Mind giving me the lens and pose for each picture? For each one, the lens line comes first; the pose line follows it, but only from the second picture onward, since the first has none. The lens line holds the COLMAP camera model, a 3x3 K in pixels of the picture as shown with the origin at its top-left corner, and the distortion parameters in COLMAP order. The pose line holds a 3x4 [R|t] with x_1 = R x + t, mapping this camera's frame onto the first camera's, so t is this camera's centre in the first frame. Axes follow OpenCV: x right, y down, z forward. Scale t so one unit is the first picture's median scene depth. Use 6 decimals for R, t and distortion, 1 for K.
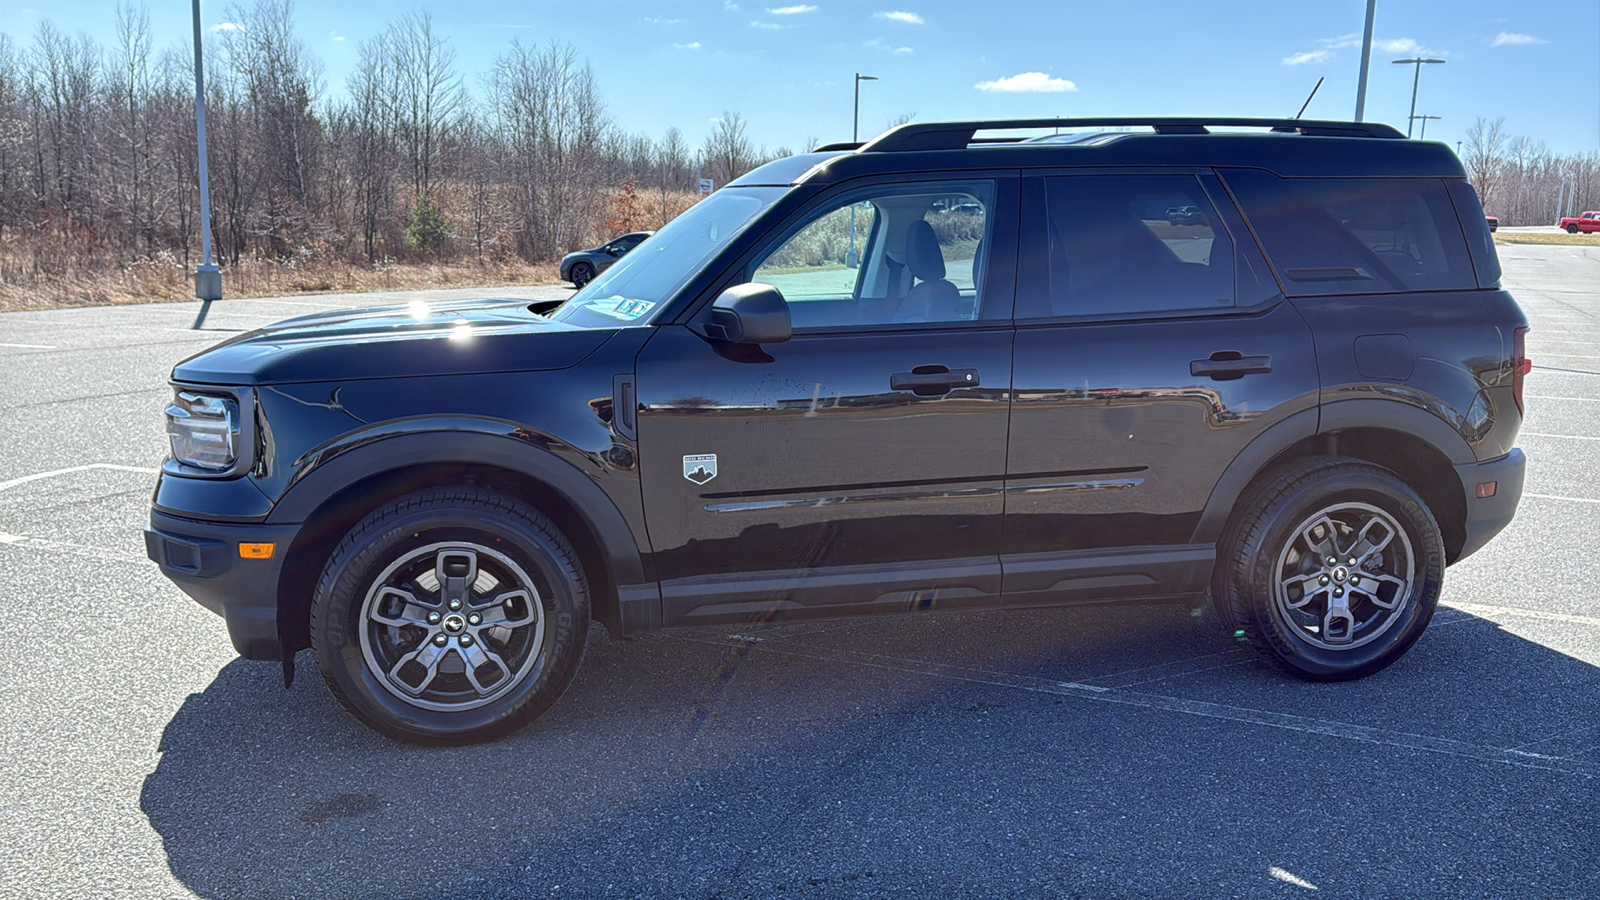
lens RADIAL K [[1356.1, 0, 836.3], [0, 1356.1, 454.4], [0, 0, 1]] dist [0.158979, -0.284347]
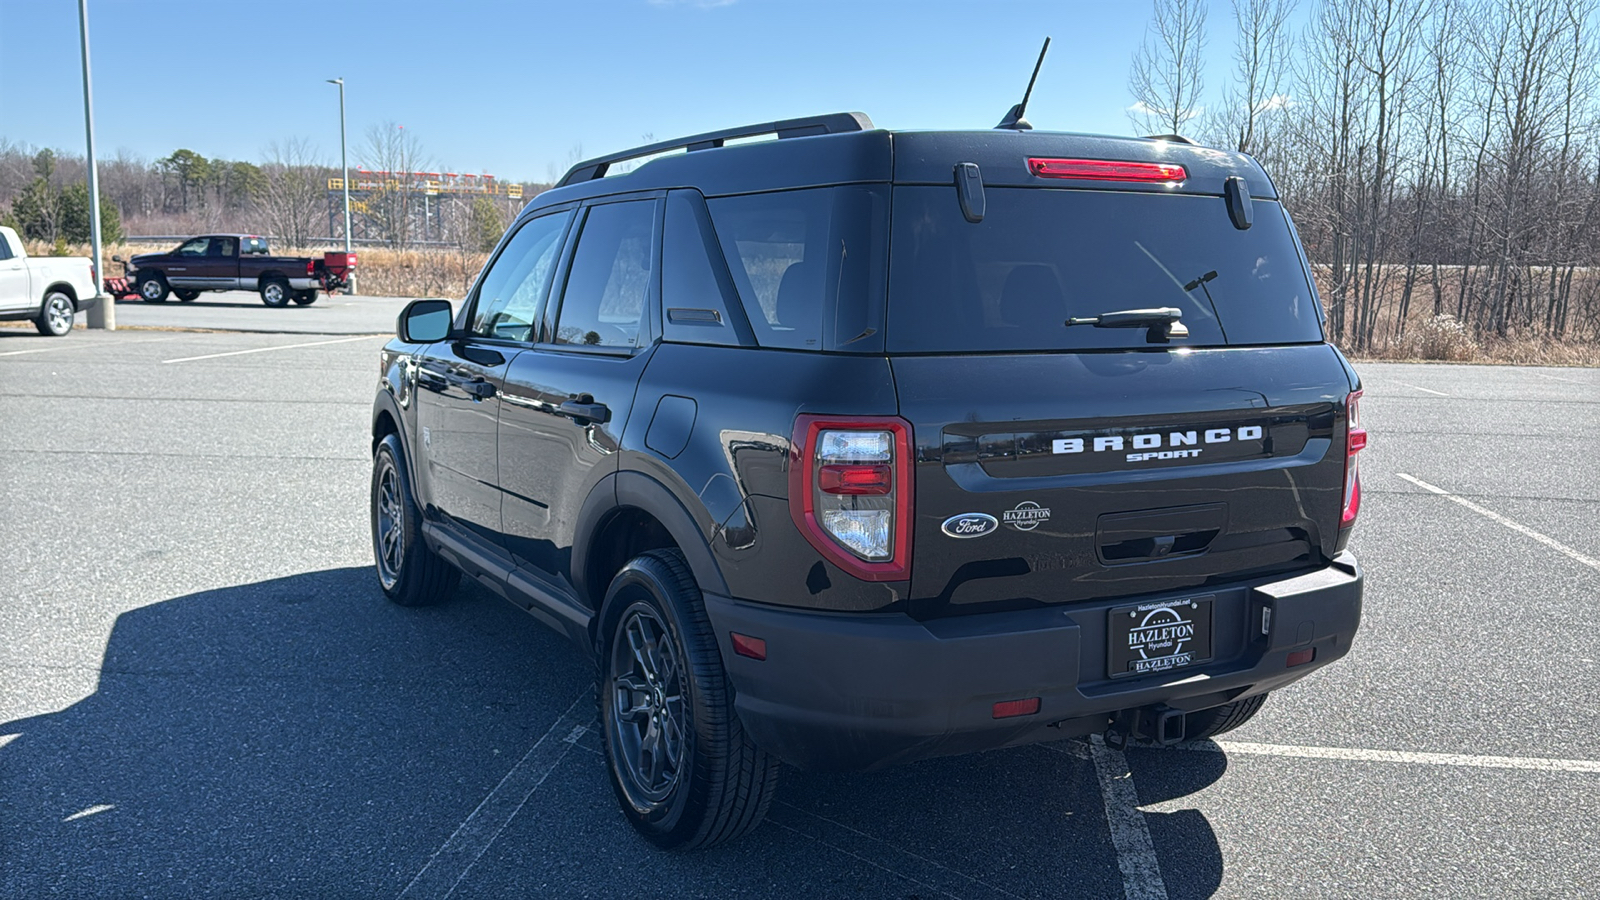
lens RADIAL K [[1353.5, 0, 847.6], [0, 1353.5, 447.6], [0, 0, 1]] dist [0.152316, -0.253016]
pose [[0.307560, 0.121570, -0.943731, 1.141010], [-0.172907, 0.982433, 0.070206, -0.129546], [0.935687, 0.141585, 0.323178, 0.857263]]
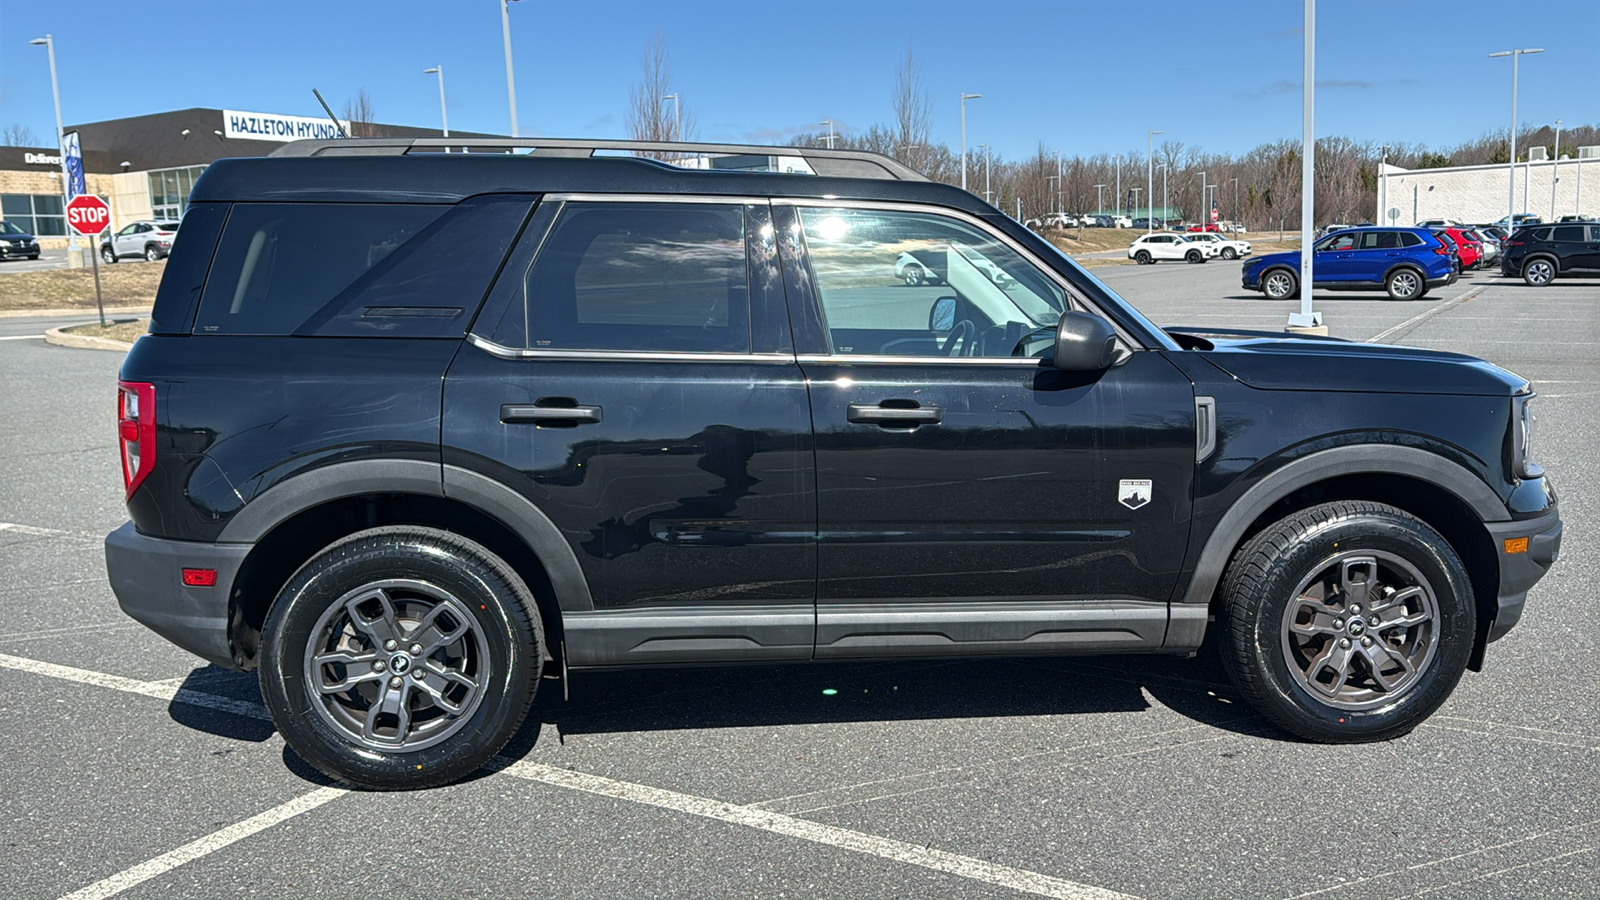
lens RADIAL K [[1356.1, 0, 836.3], [0, 1356.1, 454.4], [0, 0, 1]] dist [0.158979, -0.284347]
pose [[-0.994927, -0.012894, 0.099767, -0.078689], [0.018523, 0.951313, 0.307670, -0.374151], [-0.098877, 0.307958, -0.946248, 2.197940]]
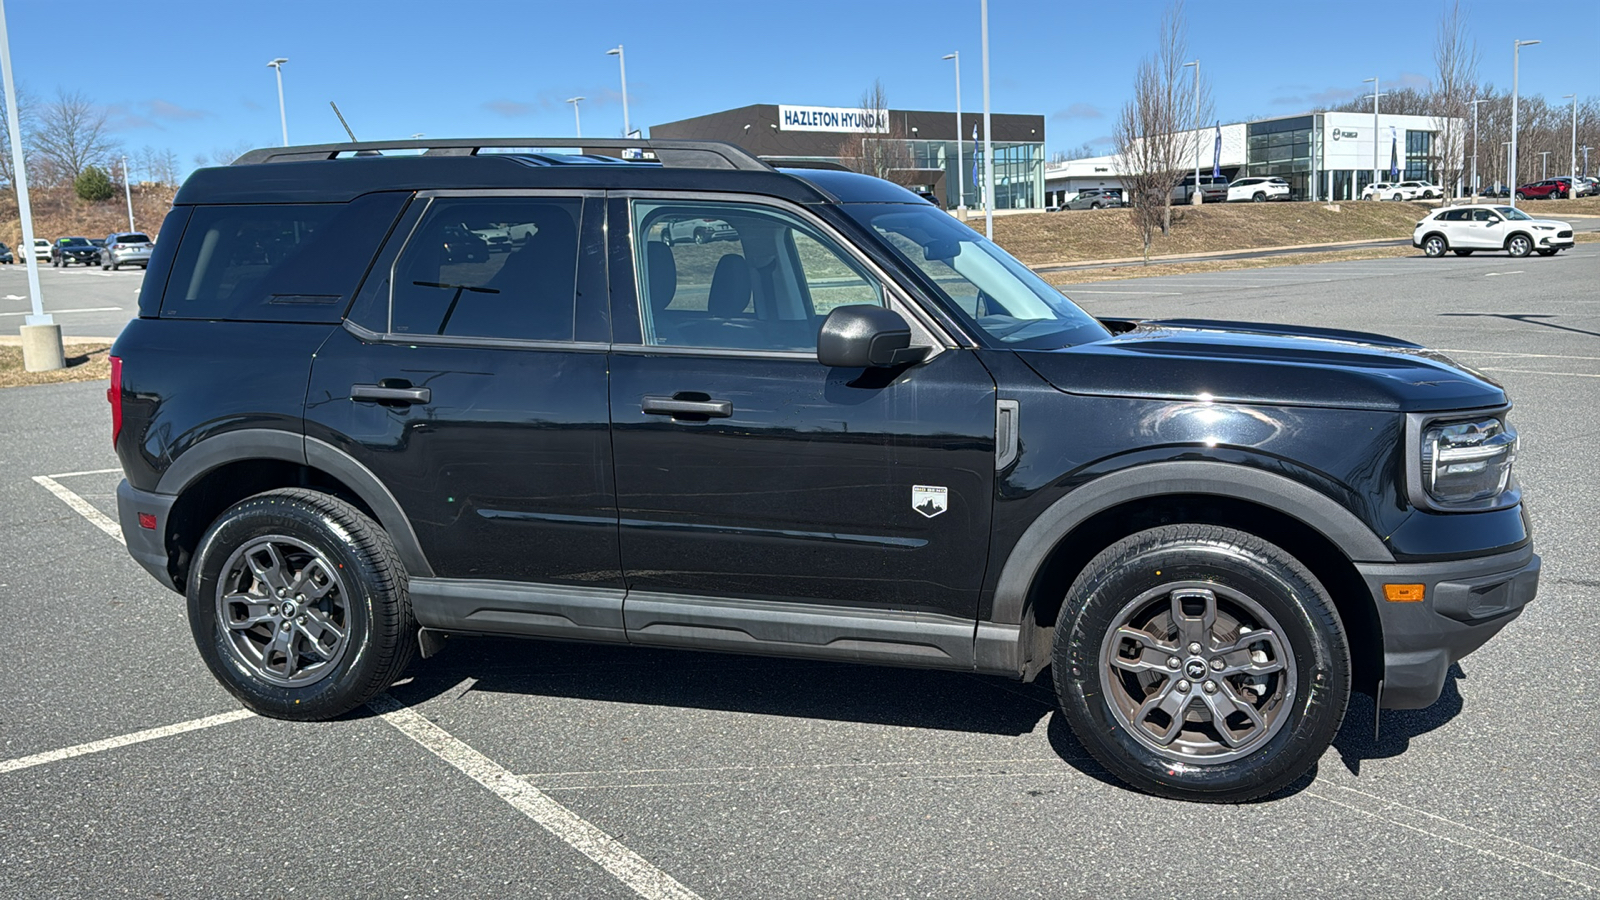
lens RADIAL K [[1353.5, 0, 847.6], [0, 1353.5, 447.6], [0, 0, 1]] dist [0.152316, -0.253016]
pose [[-0.881705, -0.062026, 0.467706, -0.535347], [0.091918, 0.949743, 0.299232, -0.355352], [-0.462761, 0.306825, -0.831691, 2.042945]]
